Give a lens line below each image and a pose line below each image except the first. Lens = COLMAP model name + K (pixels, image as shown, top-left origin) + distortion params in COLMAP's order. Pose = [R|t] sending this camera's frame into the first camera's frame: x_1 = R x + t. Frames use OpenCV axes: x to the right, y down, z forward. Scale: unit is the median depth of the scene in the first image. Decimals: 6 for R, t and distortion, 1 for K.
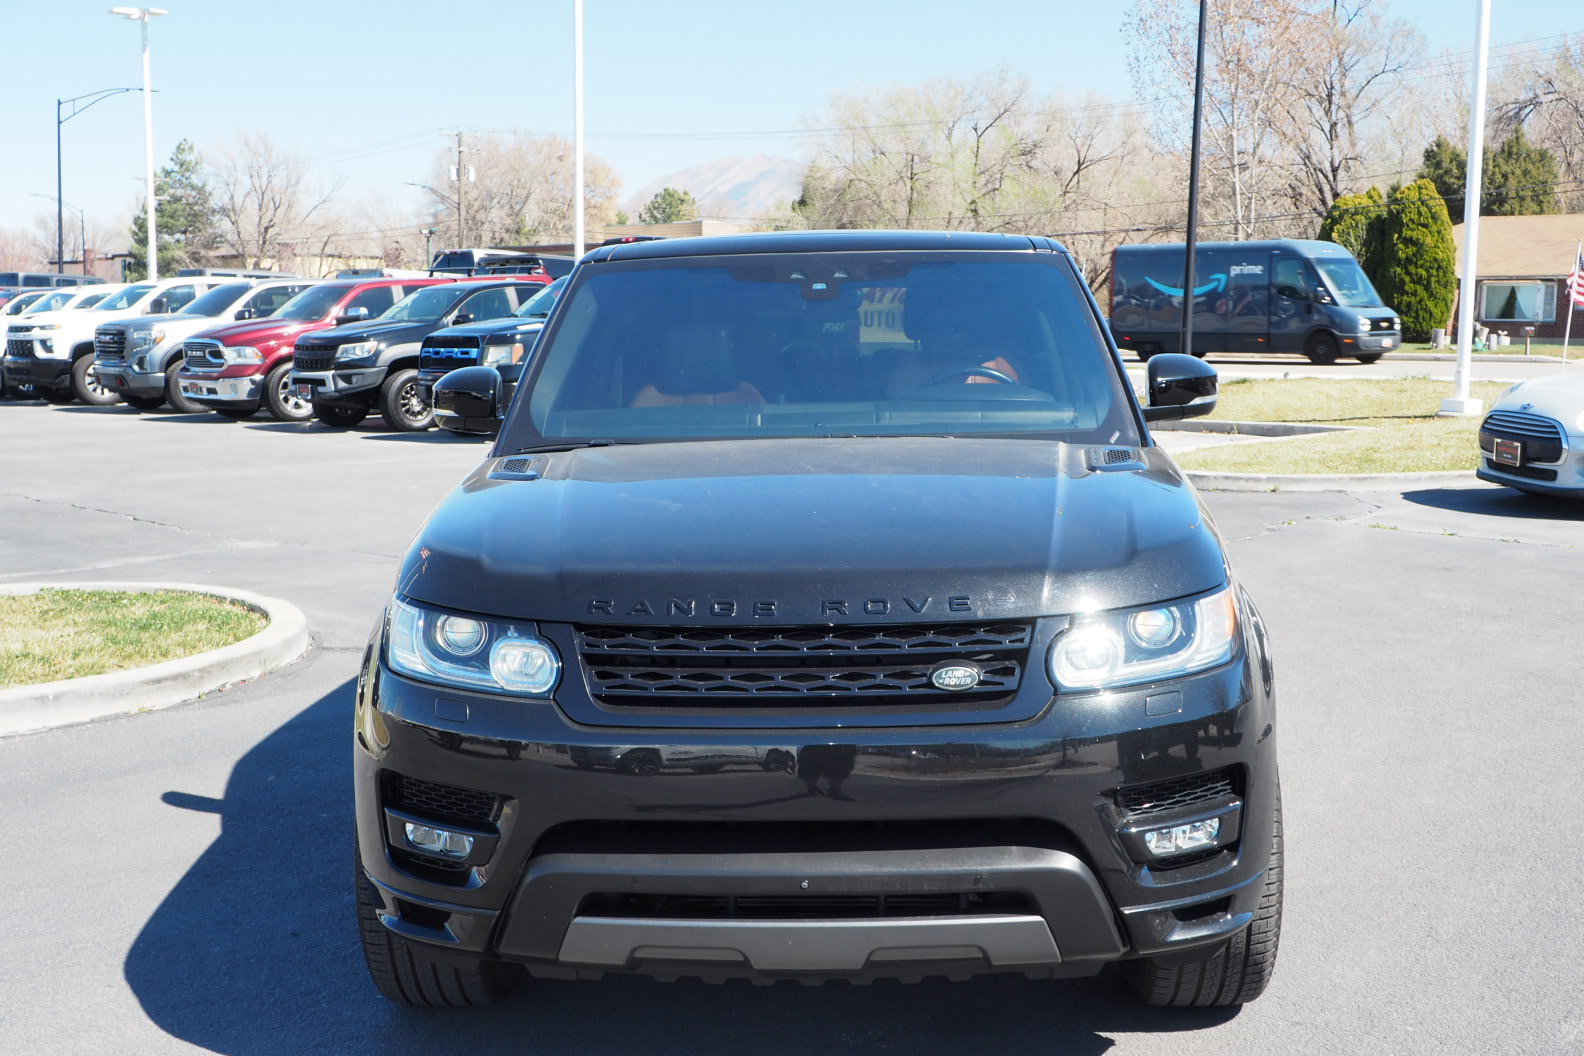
lens RADIAL K [[1915.4, 0, 781.7], [0, 1915.4, 544.6], [0, 0, 1]] dist [0.007360, 0.000000]
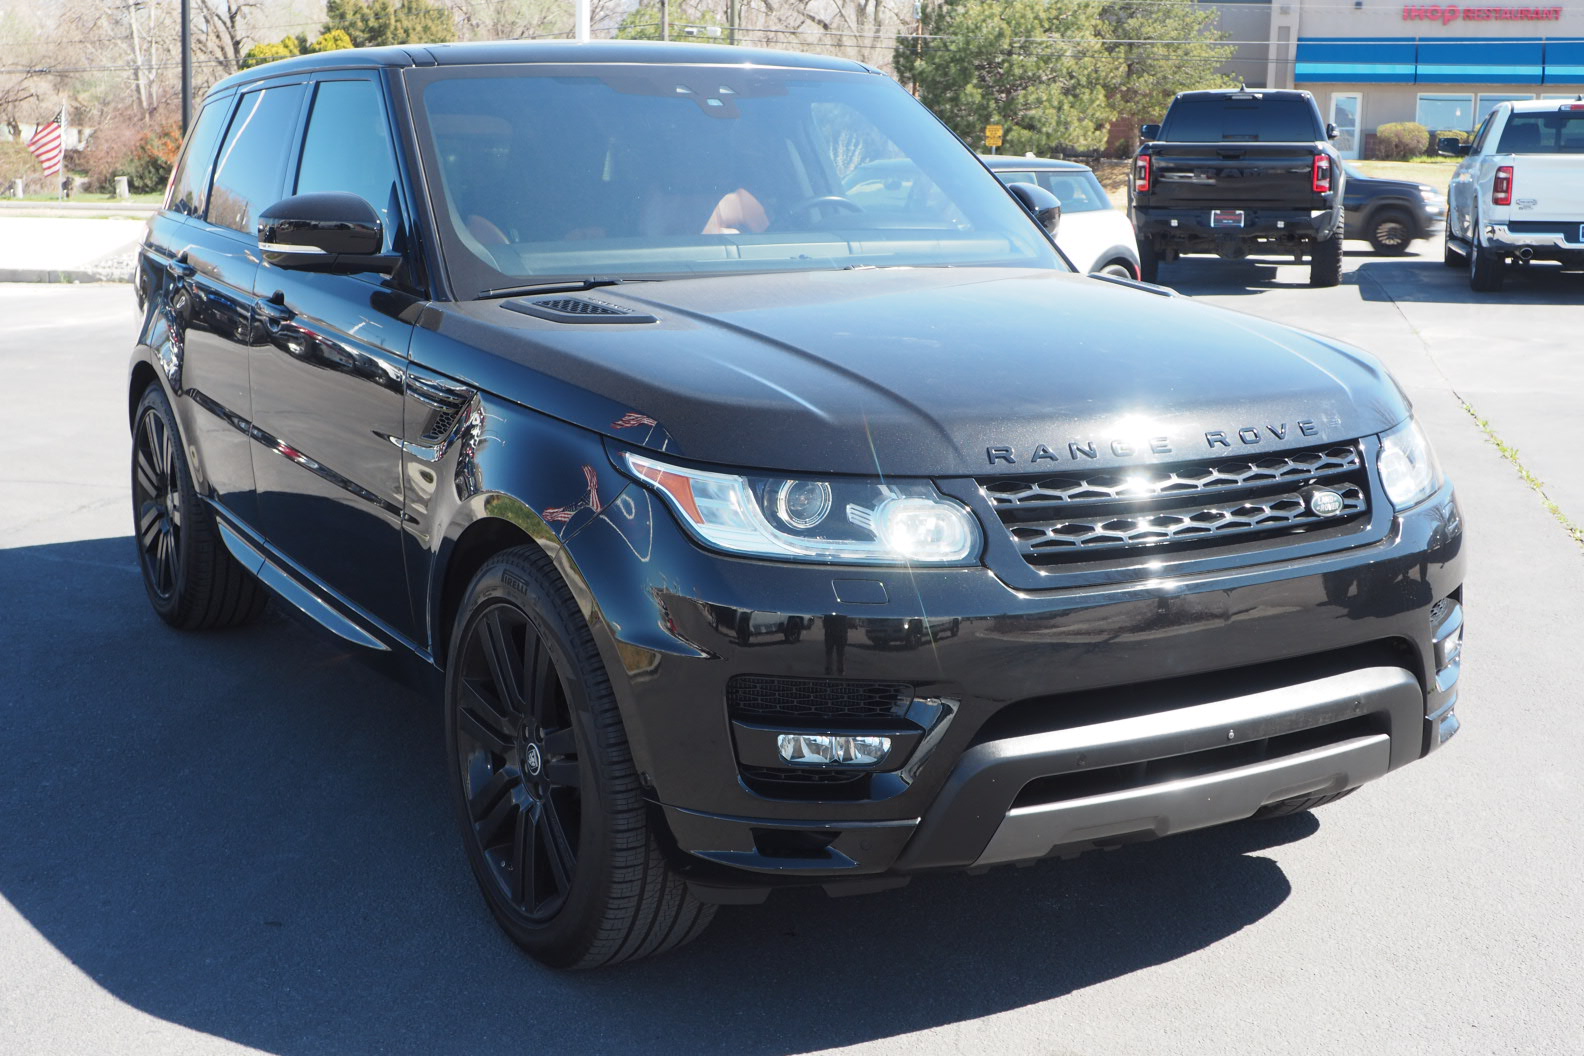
lens RADIAL K [[1977.4, 0, 796.3], [0, 1977.4, 524.3], [0, 0, 1]] dist [0.007282, 0.000000]
pose [[0.844172, -0.082369, 0.529707, -0.573645], [0.051657, 0.996026, 0.072556, -0.005941], [-0.533578, -0.033887, 0.845071, 0.251810]]
